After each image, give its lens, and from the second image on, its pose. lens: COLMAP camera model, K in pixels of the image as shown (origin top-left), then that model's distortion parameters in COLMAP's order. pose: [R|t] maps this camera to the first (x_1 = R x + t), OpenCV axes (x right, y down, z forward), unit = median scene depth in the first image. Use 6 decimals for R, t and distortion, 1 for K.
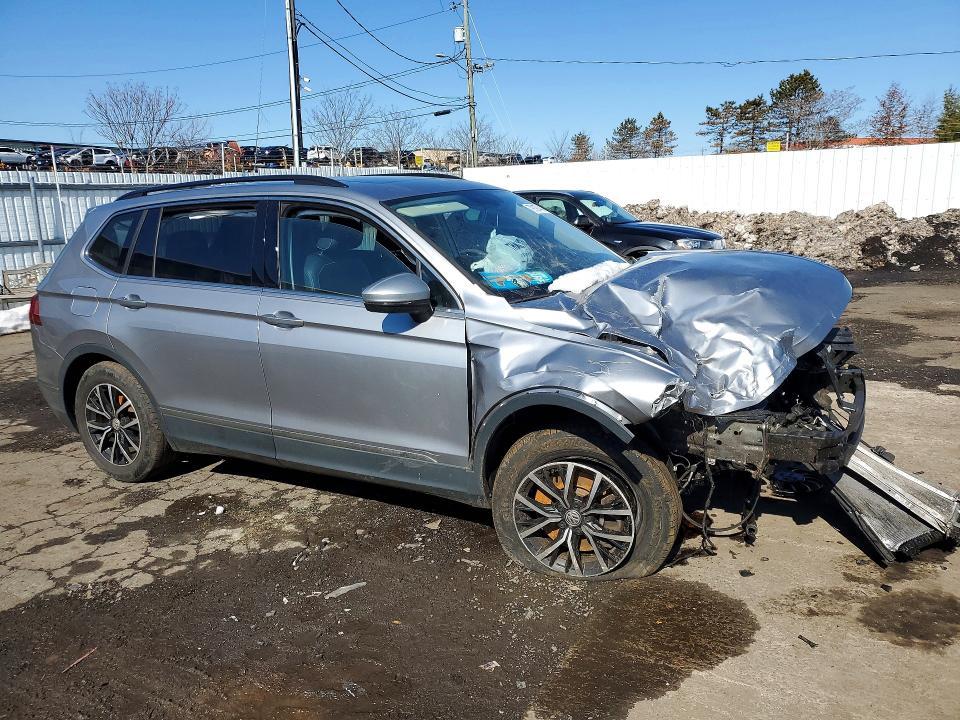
lens RADIAL K [[744.0, 0, 480.0], [0, 744.0, 360.0], [0, 0, 1]] dist [0.000647, 0.039825]
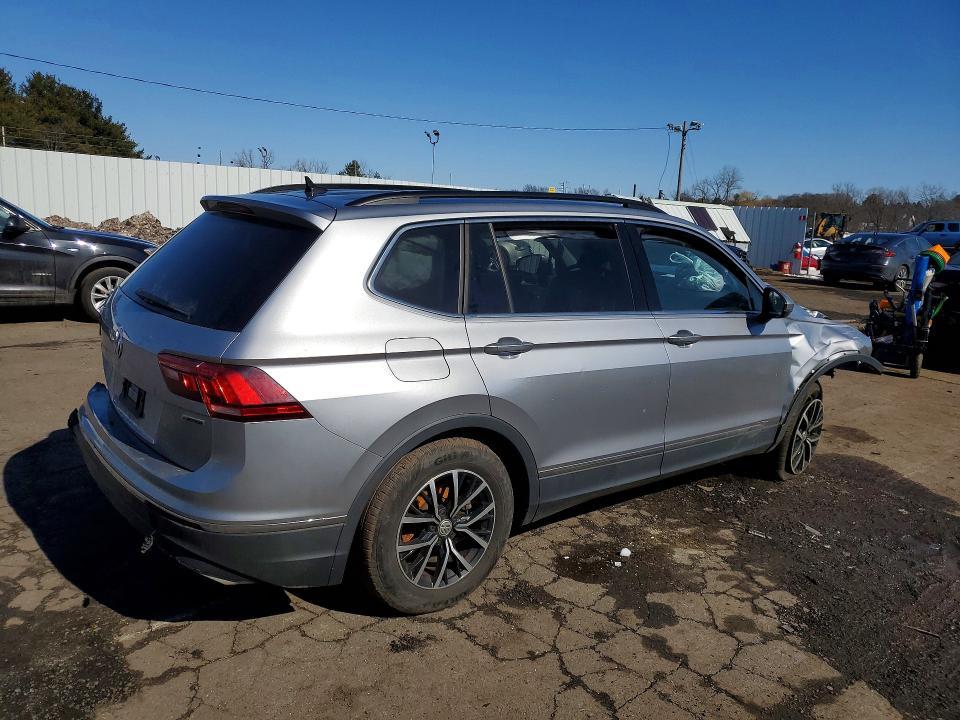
lens RADIAL K [[744.0, 0, 480.0], [0, 744.0, 360.0], [0, 0, 1]] dist [0.000647, 0.039825]
pose [[0.377042, -0.129676, 0.917073, -1.270661], [0.133279, 0.987441, 0.084831, -0.142675], [-0.916557, 0.090241, 0.389590, 0.799398]]
